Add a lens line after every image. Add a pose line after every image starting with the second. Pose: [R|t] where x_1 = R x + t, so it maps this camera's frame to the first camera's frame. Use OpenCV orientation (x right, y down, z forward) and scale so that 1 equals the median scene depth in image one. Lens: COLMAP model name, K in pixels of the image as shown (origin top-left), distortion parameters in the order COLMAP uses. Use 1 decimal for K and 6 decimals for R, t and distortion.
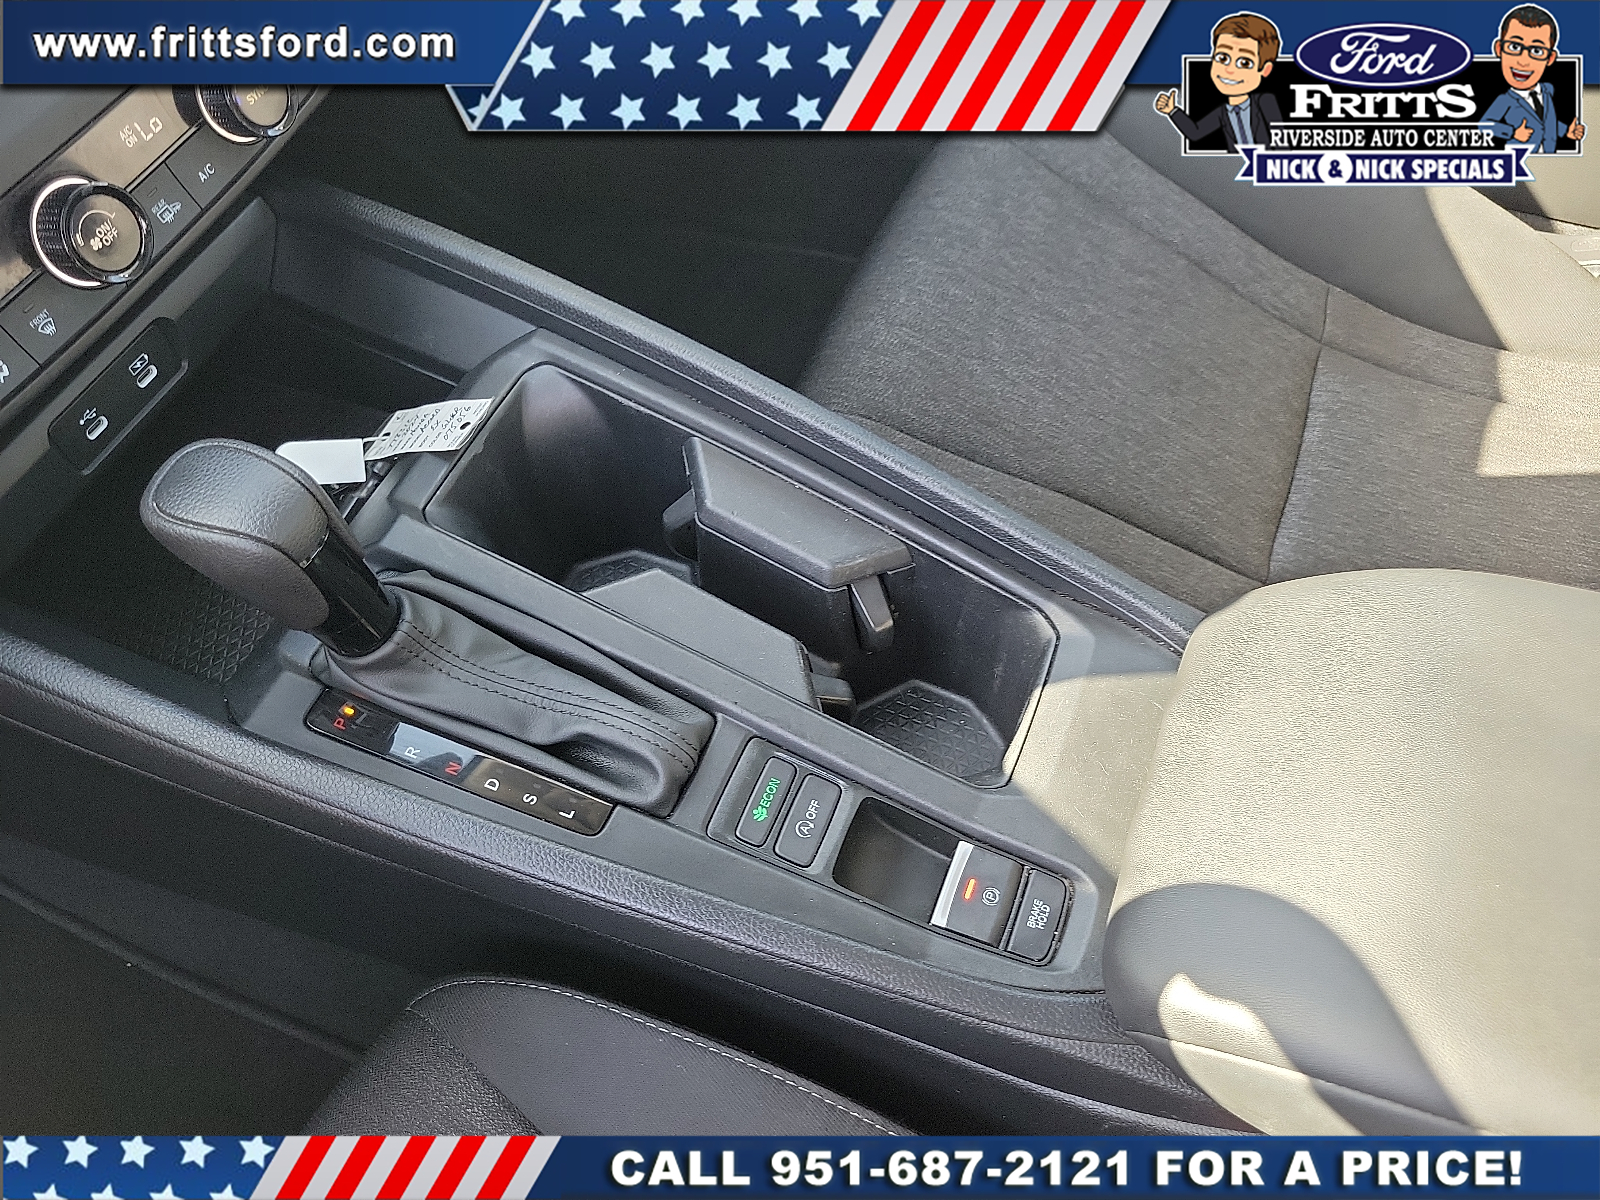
lens RADIAL K [[1215.1, 0, 790.2], [0, 1215.1, 610.0], [0, 0, 1]] dist [0.022054, -0.022191]
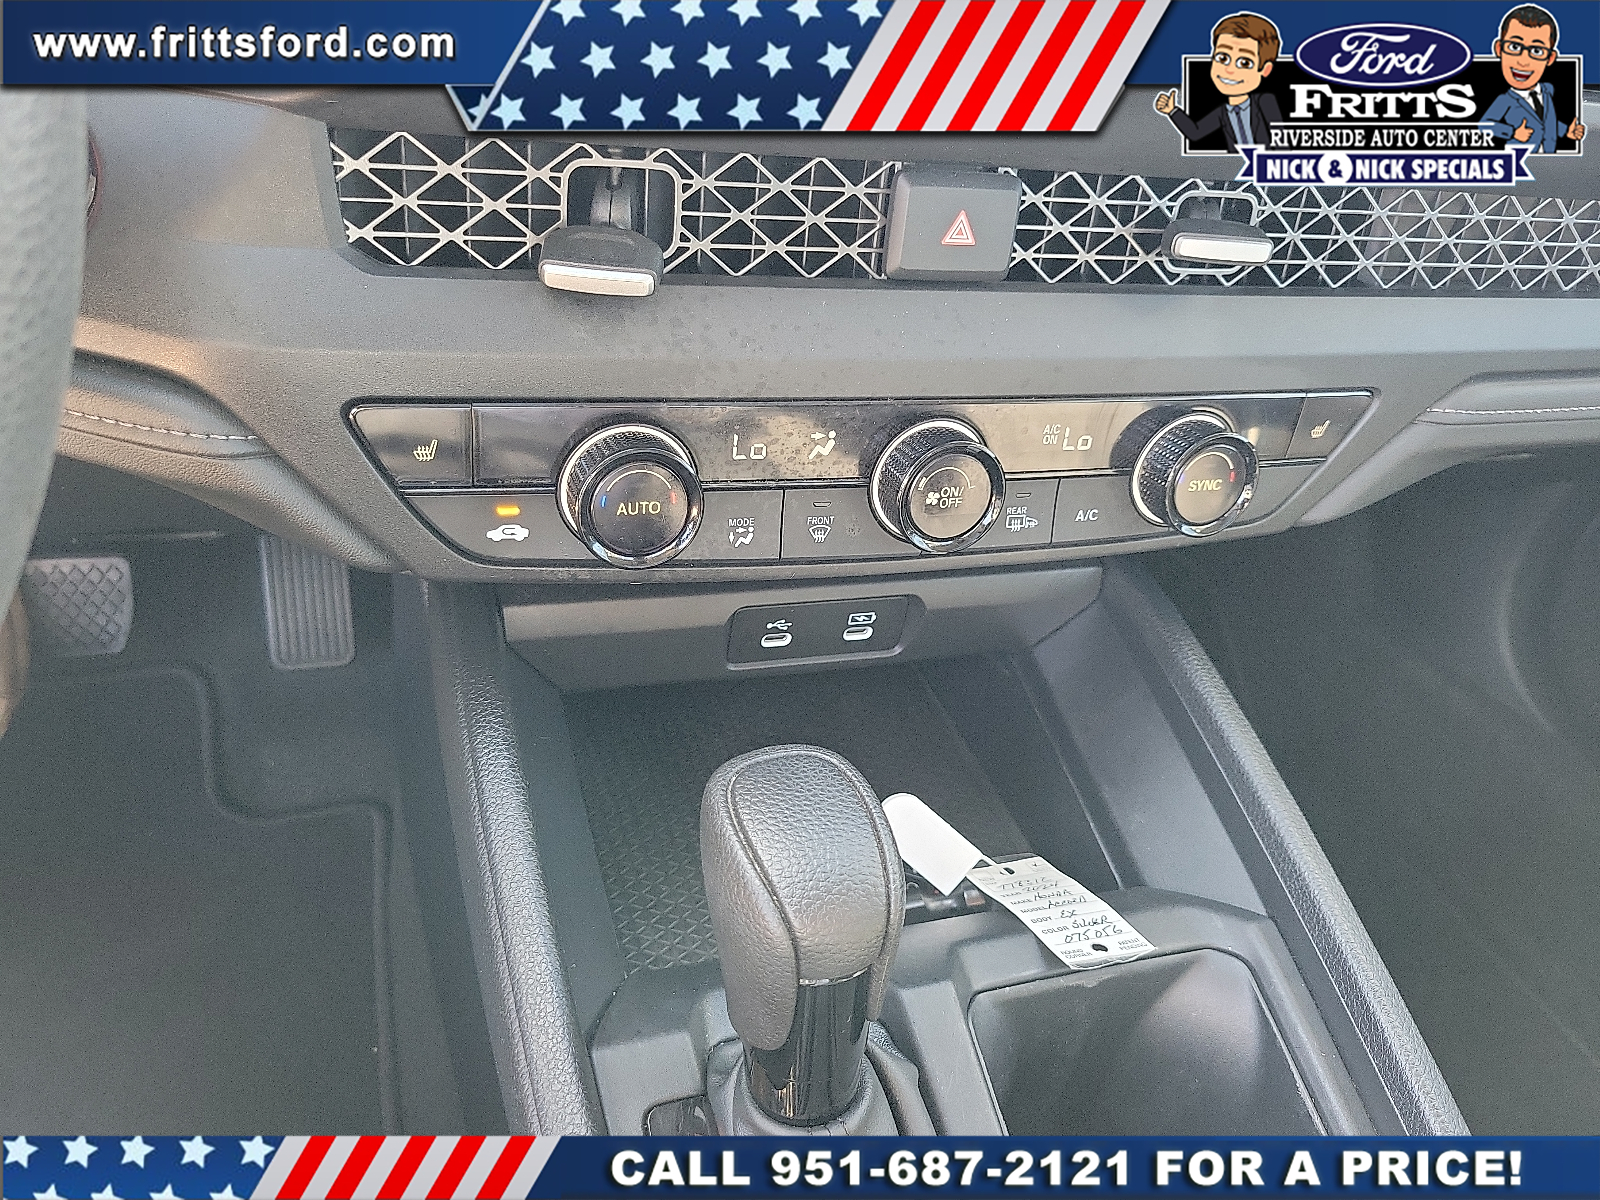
lens RADIAL K [[1215.1, 0, 788.6], [0, 1215.1, 601.0], [0, 0, 1]] dist [0.022054, -0.022191]
pose [[0.628475, 0.596201, -0.499563, -0.152680], [-0.731574, 0.671251, -0.119255, -0.072653], [0.264232, 0.440416, 0.858030, 0.258154]]
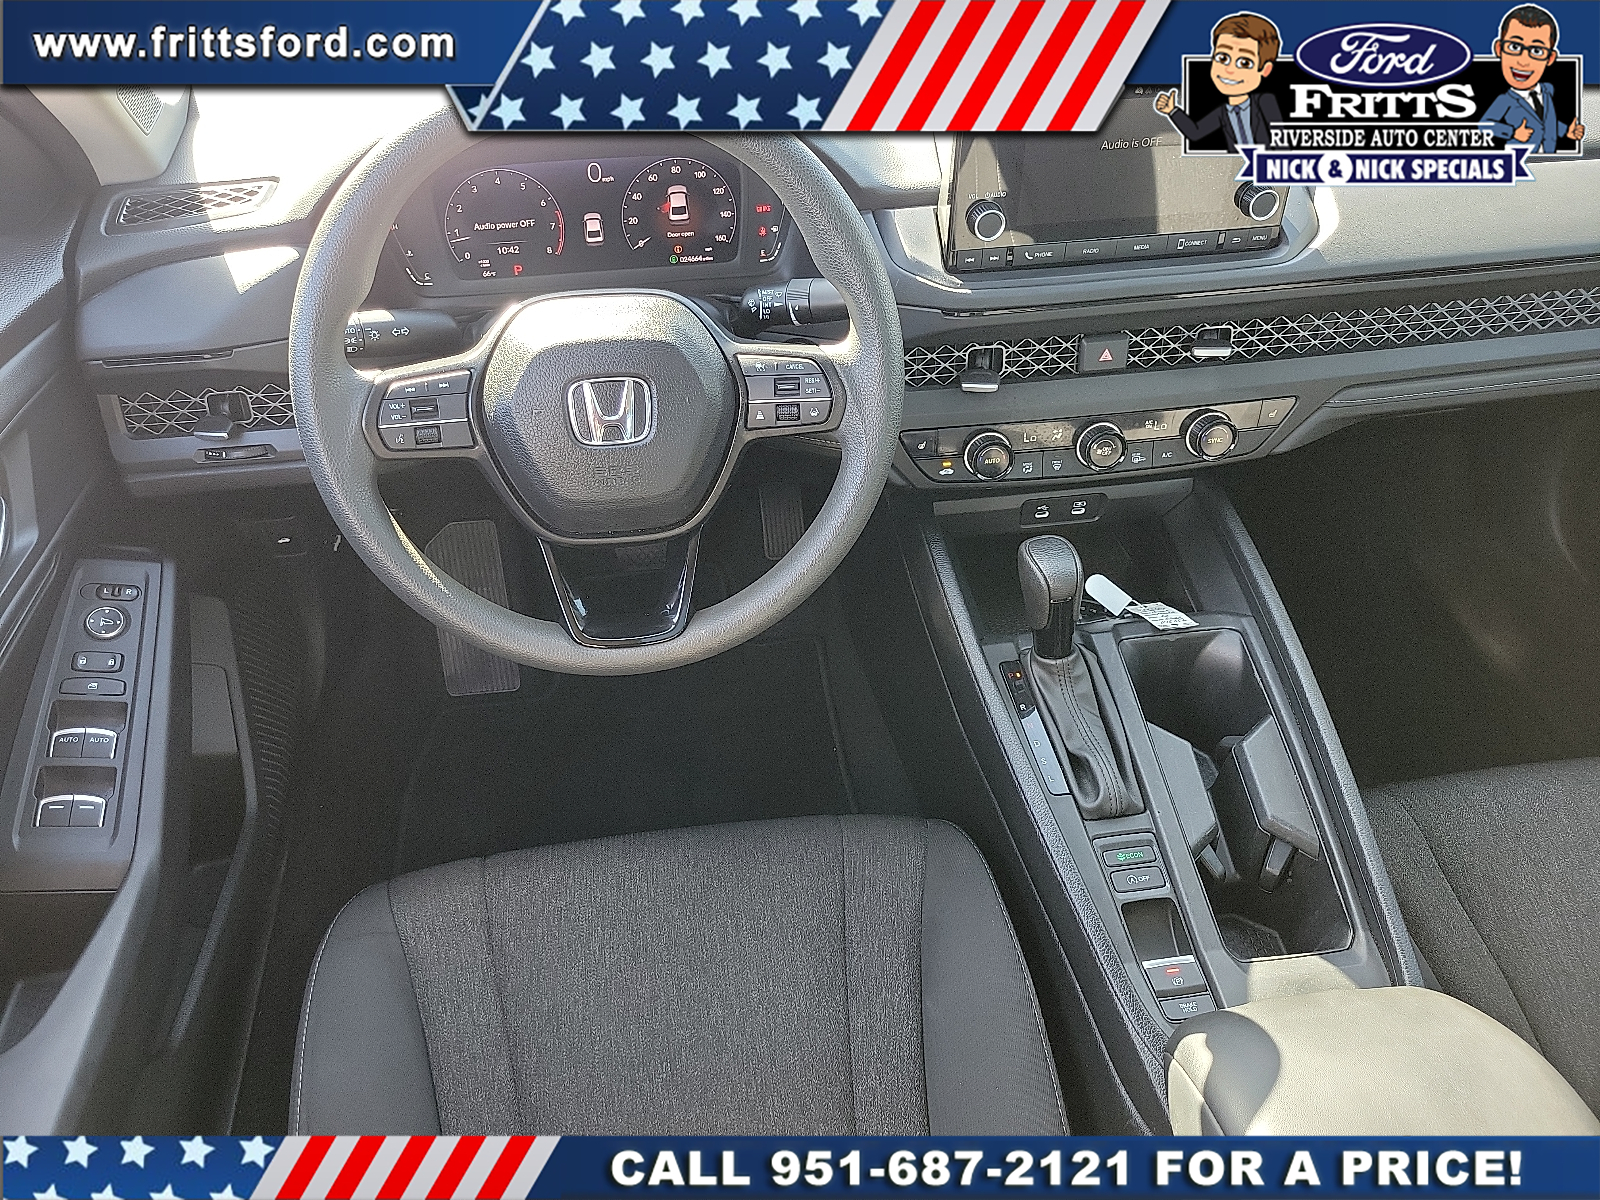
lens RADIAL K [[1215.1, 0, 743.3], [0, 1215.1, 606.1], [0, 0, 1]] dist [0.022054, -0.022191]
pose [[0.502854, 0.599319, -0.622860, 0.557858], [-0.717598, 0.691164, 0.085703, 0.145201], [0.481862, 0.403867, 0.777625, -0.787712]]
